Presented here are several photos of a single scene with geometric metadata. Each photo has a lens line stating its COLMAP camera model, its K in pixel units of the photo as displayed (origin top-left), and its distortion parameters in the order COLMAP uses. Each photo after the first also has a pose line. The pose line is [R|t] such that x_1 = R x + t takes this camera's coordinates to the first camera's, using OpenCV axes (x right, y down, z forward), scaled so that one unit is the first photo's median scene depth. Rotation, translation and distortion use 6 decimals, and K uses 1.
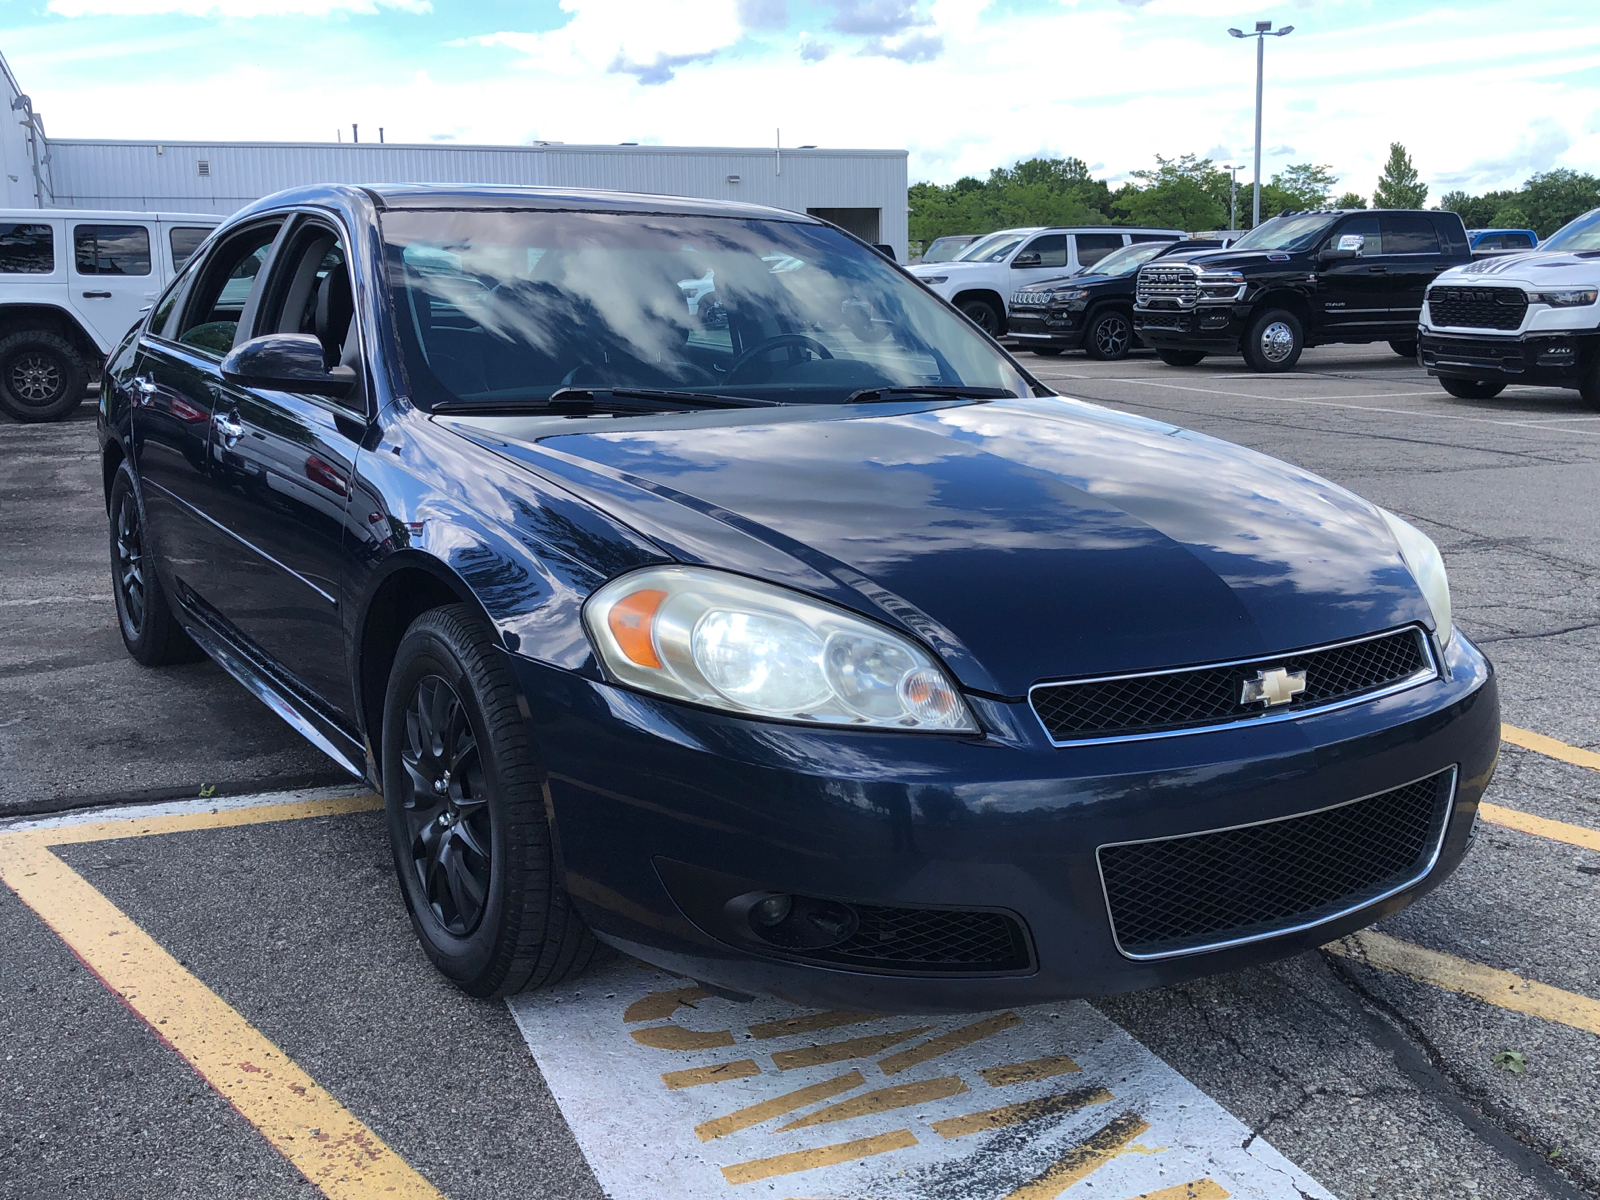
lens RADIAL K [[1637.1, 0, 795.6], [0, 1637.1, 600.9], [0, 0, 1]] dist [0.058392, -0.151544]
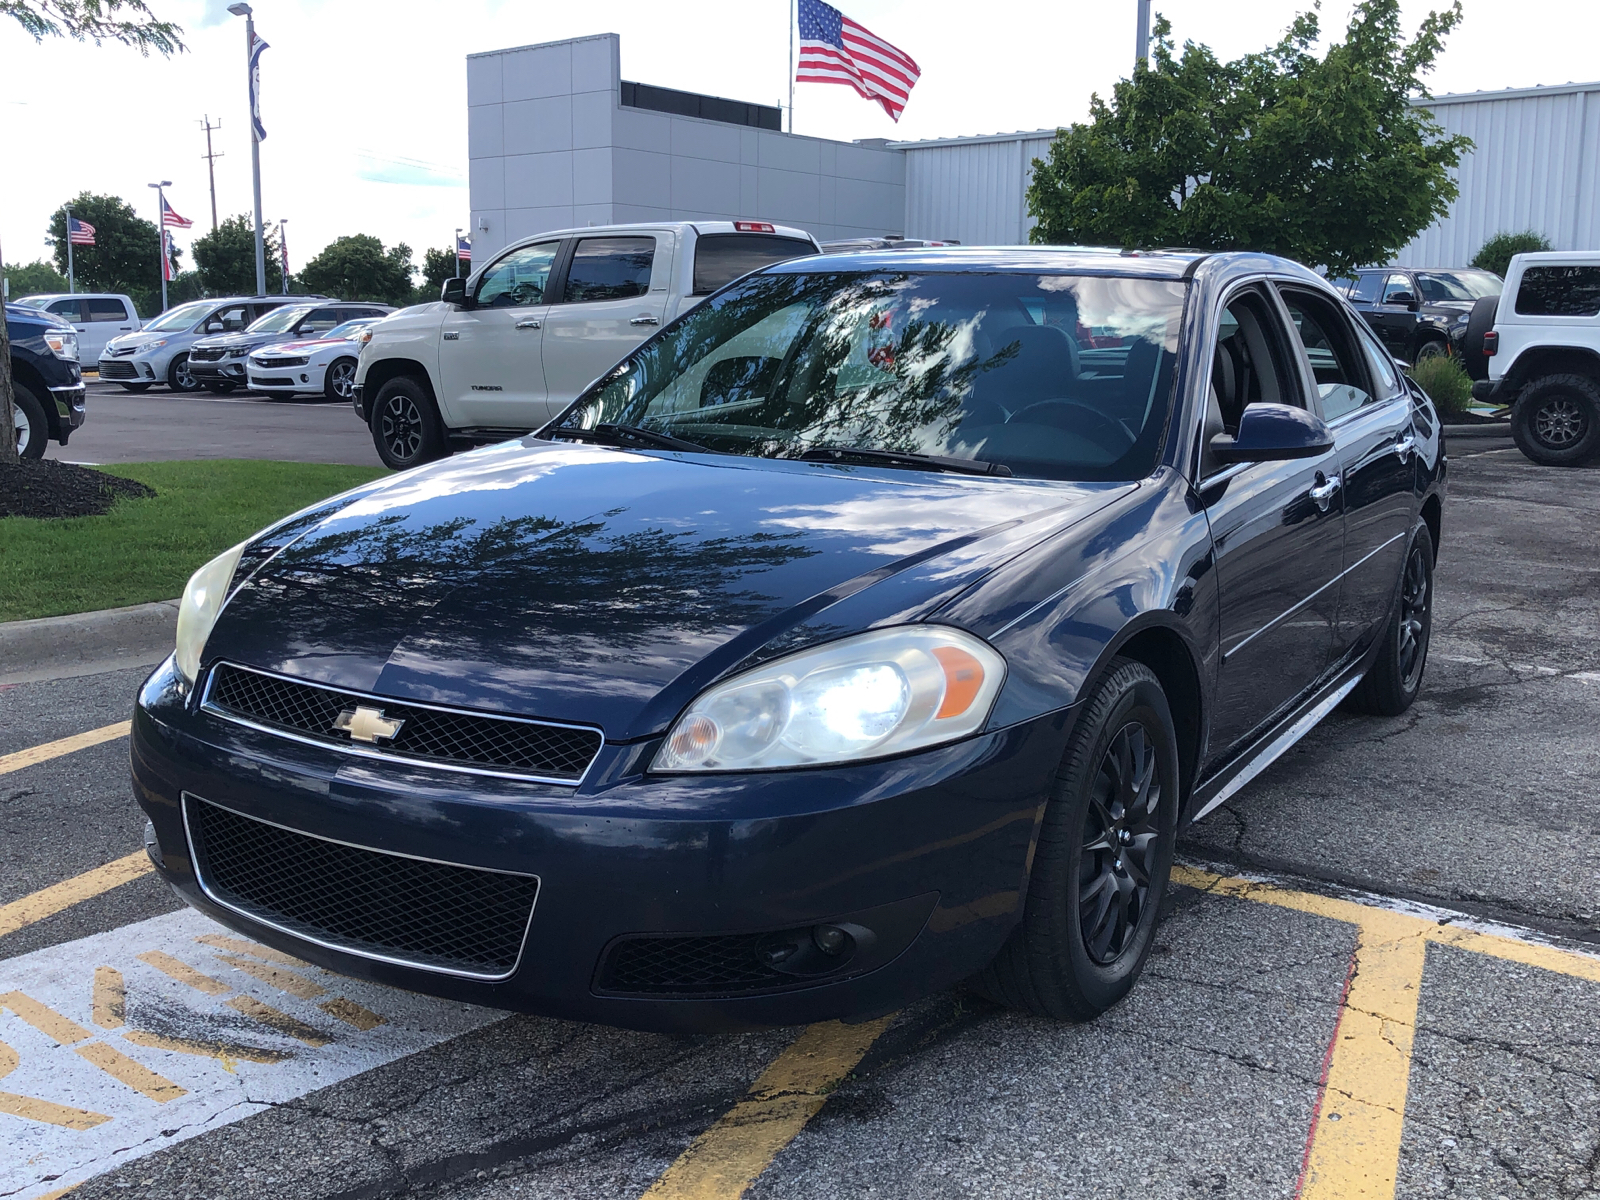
lens RADIAL K [[1713.7, 0, 800.0], [0, 1713.7, 600.0], [0, 0, 1]] dist [0.002026, -0.013795]
pose [[0.422180, 0.148881, -0.894203, 1.326483], [-0.174067, 0.981379, 0.081213, -0.158302], [0.889643, 0.121365, 0.440234, 0.711164]]
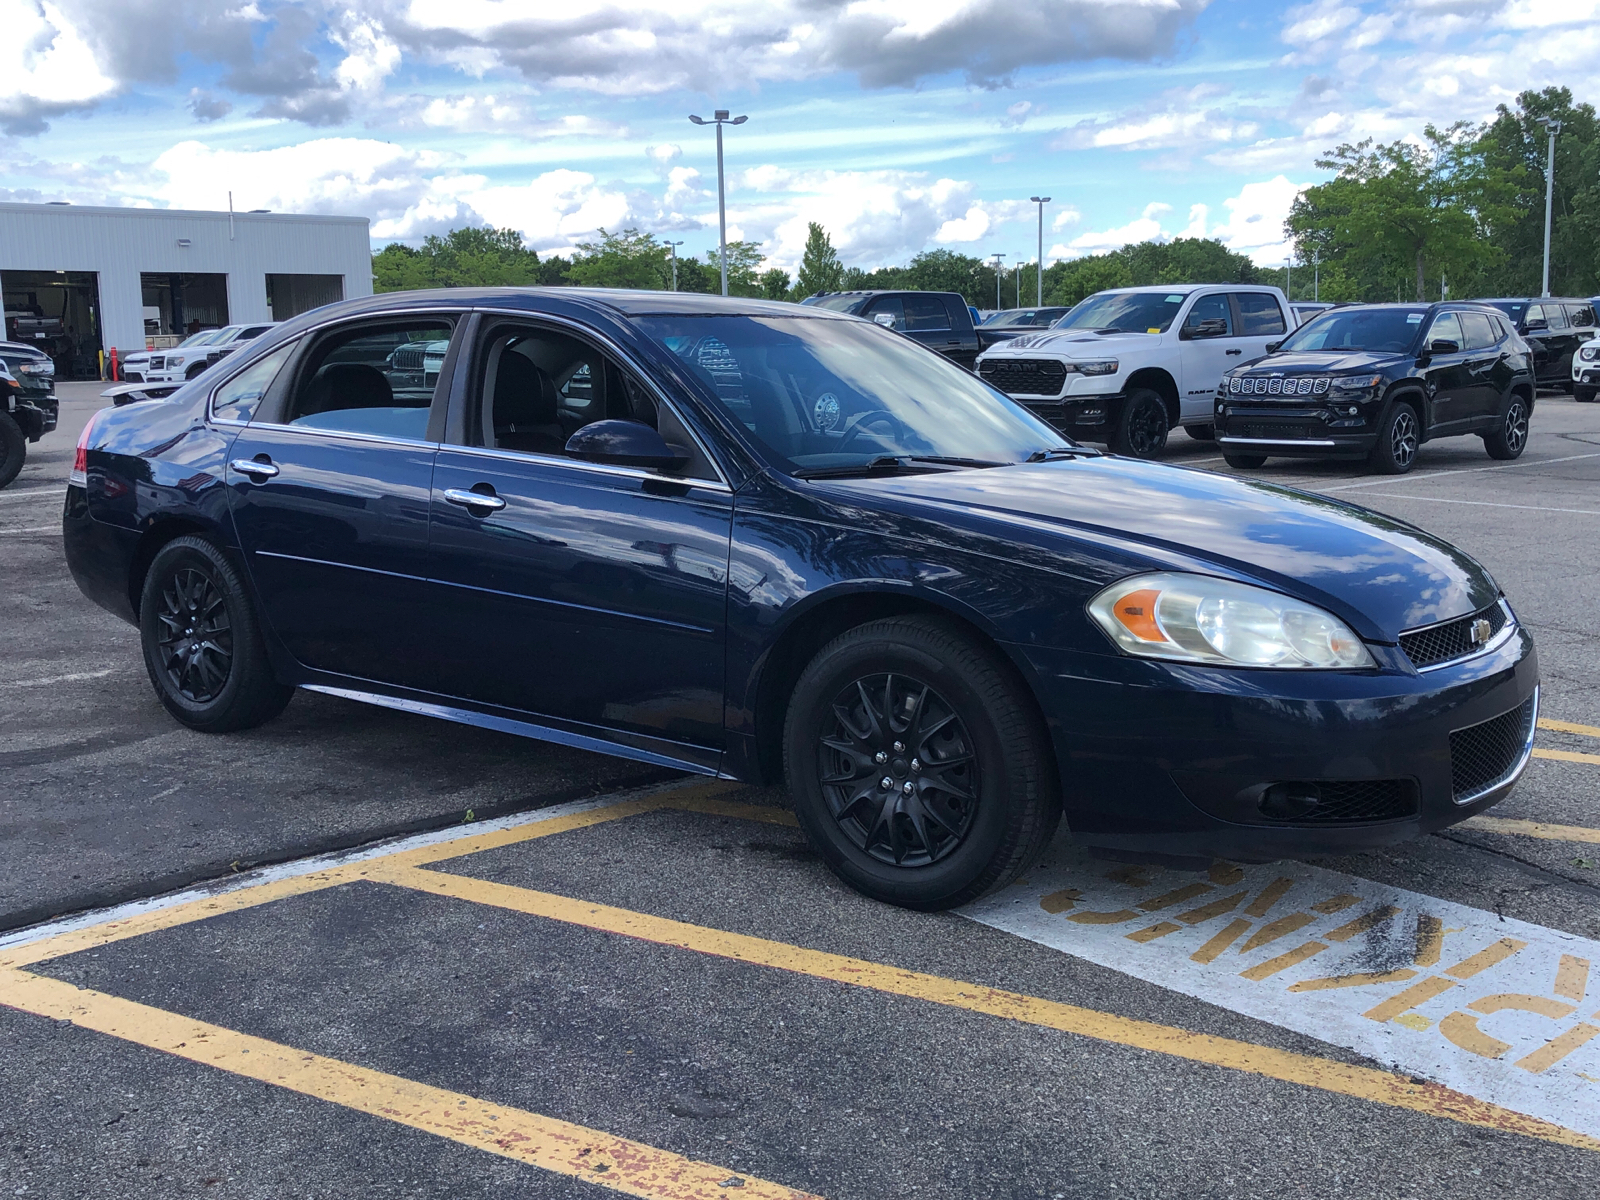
lens RADIAL K [[1629.0, 0, 867.3], [0, 1629.0, 593.4], [0, 0, 1]] dist [0.017099, -0.007363]
pose [[0.932606, -0.053726, 0.356875, -0.757502], [0.069368, 0.997104, -0.031165, 0.025702], [-0.354167, 0.053821, 0.933632, -0.228925]]
